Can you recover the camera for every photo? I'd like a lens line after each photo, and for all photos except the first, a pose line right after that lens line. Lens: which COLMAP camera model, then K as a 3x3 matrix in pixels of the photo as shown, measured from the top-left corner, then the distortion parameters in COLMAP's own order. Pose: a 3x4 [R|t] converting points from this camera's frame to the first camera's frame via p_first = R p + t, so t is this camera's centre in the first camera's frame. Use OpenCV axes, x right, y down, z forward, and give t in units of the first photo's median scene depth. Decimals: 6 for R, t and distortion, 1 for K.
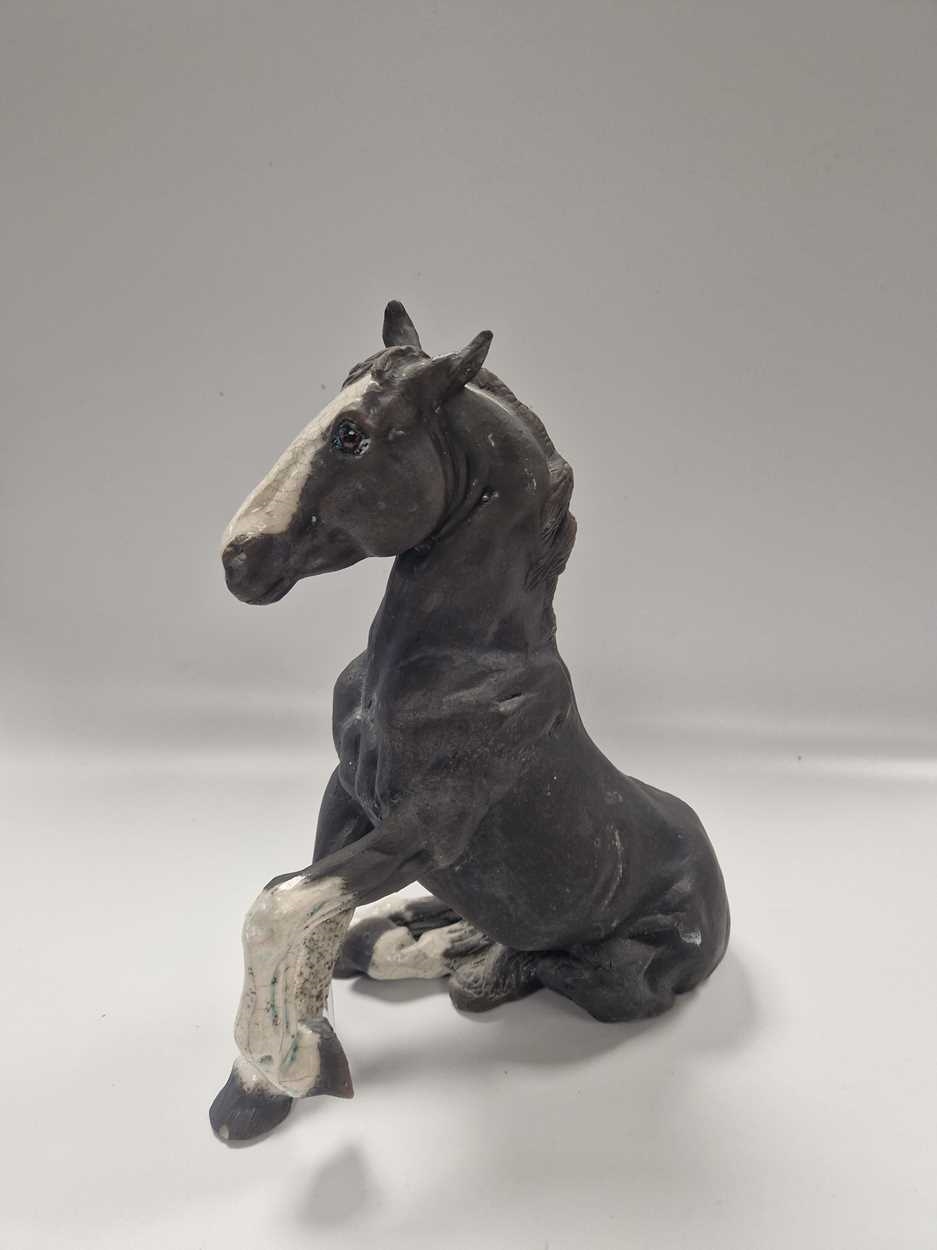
lens RADIAL K [[925.8, 0, 469.8], [0, 925.8, 559.1], [0, 0, 1]] dist [0.000935, -0.053198]
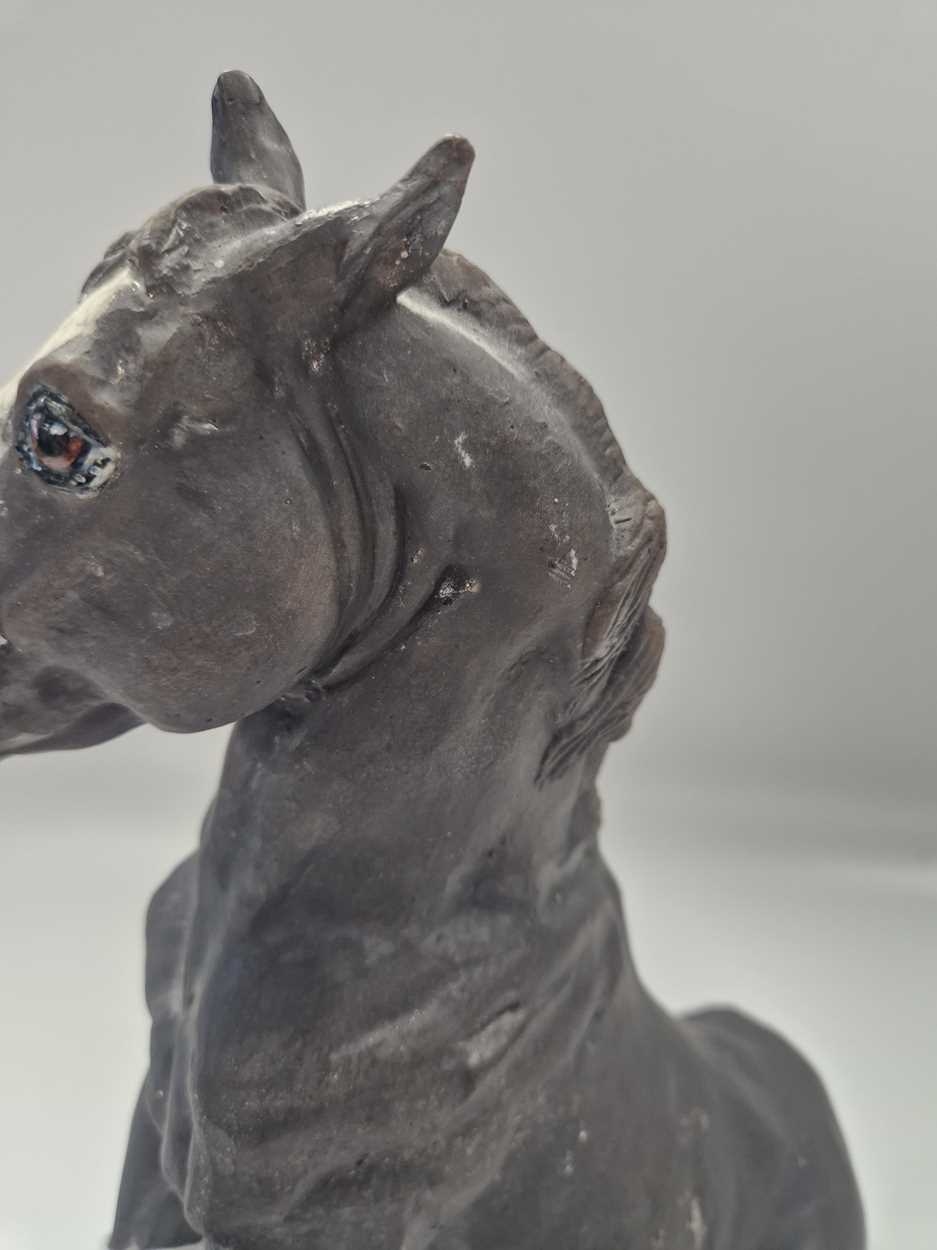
lens RADIAL K [[925.8, 0, 469.8], [0, 925.8, 559.1], [0, 0, 1]] dist [0.000935, -0.053198]
pose [[0.999122, 0.036939, -0.019787, 0.034438], [-0.034652, 0.993809, 0.105558, -0.122497], [0.023563, -0.104780, 0.994216, 0.615401]]
